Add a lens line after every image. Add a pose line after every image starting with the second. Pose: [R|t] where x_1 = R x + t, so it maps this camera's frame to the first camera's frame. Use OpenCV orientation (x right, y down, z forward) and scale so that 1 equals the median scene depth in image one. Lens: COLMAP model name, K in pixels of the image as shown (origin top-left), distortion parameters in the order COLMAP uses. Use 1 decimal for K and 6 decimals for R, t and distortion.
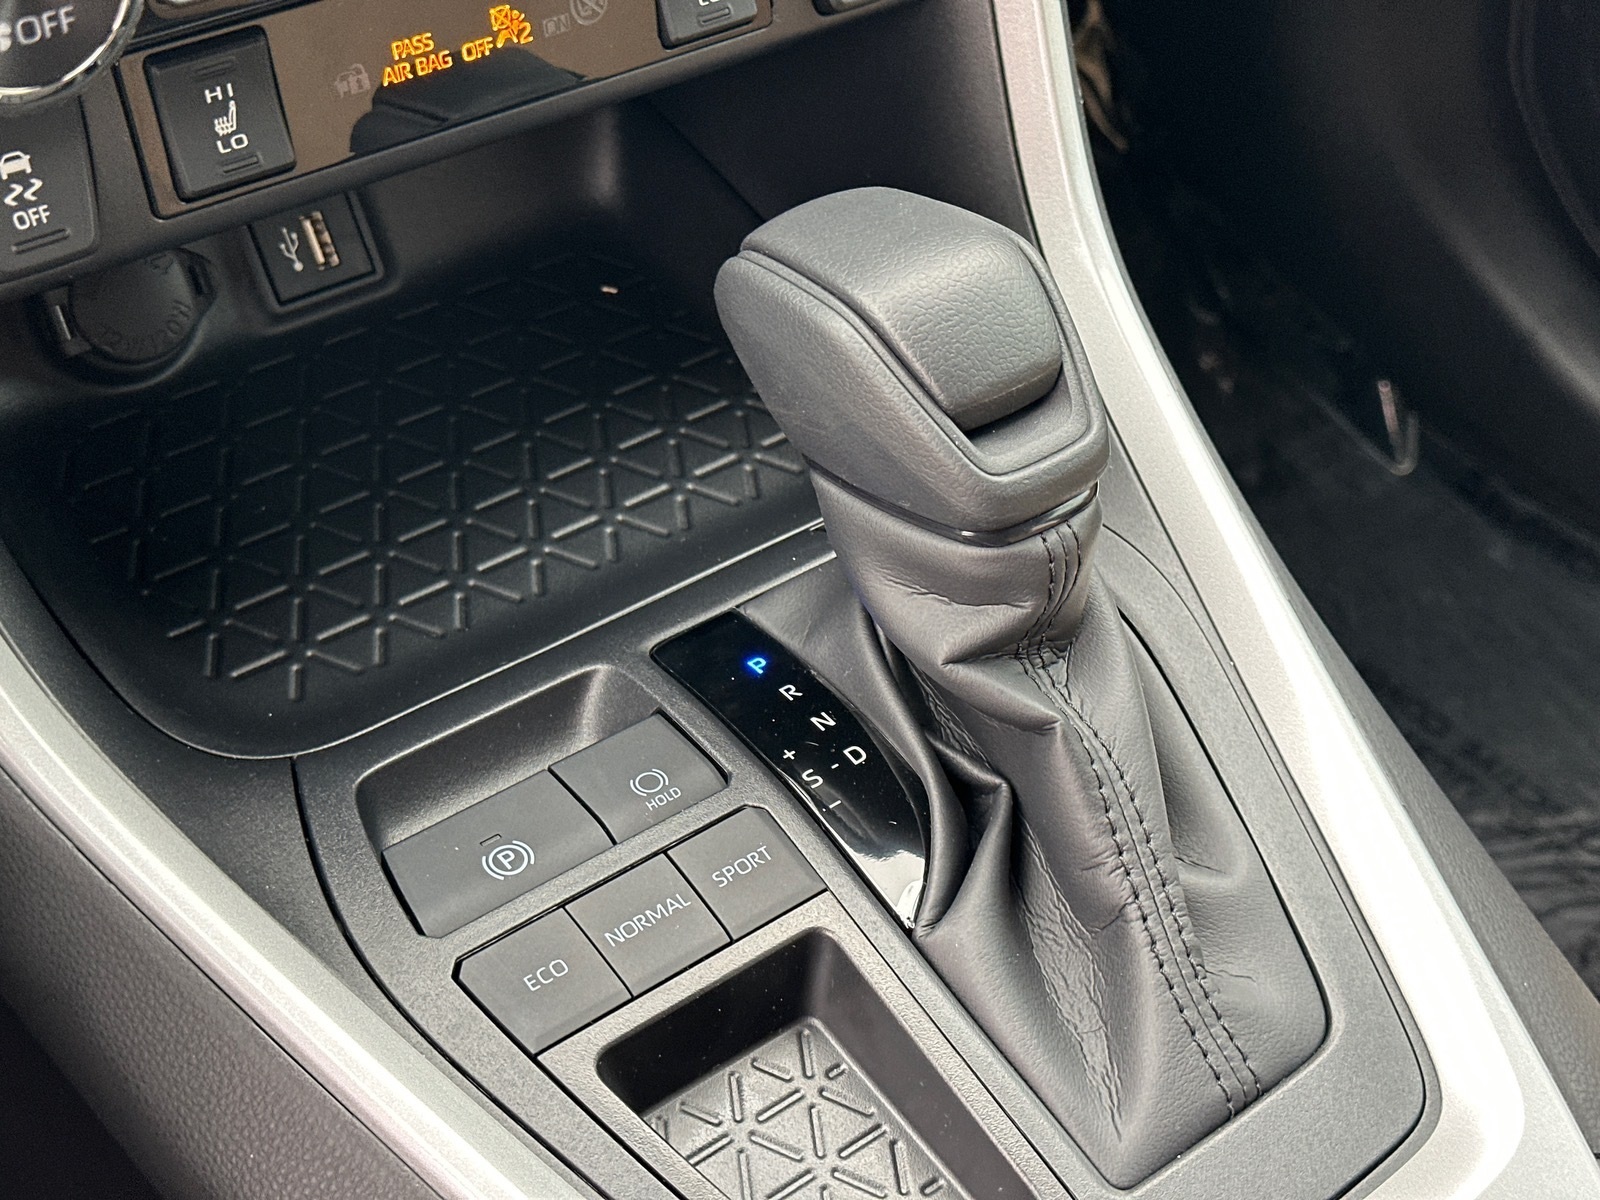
lens RADIAL K [[2413.5, 0, 849.5], [0, 2413.5, 602.3], [0, 0, 1]] dist [0.040494, 0.033111]
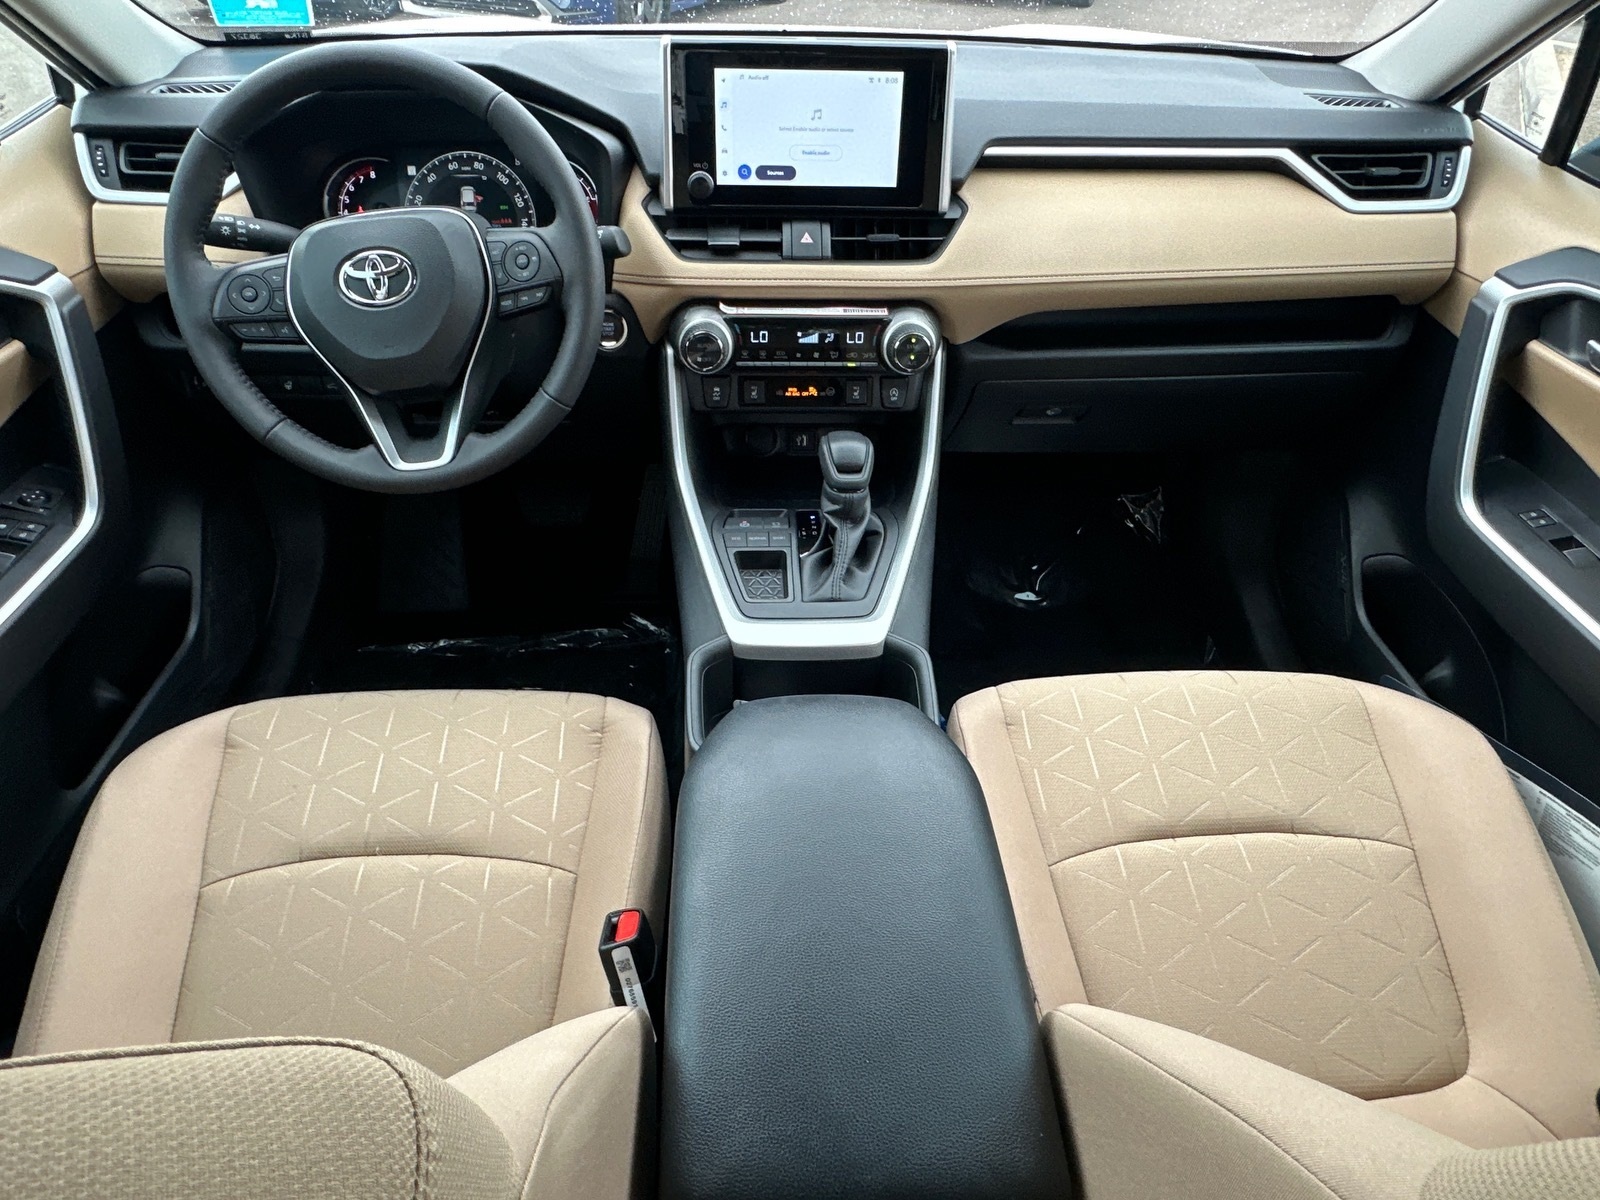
lens RADIAL K [[991.4, 0, 797.9], [0, 991.4, 621.3], [0, 0, 1]] dist [-0.027099, 0.021069]
pose [[0.797985, 0.311330, -0.516036, 1.145884], [-0.371075, 0.928503, -0.013647, 0.281092], [0.474892, 0.202378, 0.856458, -0.800848]]
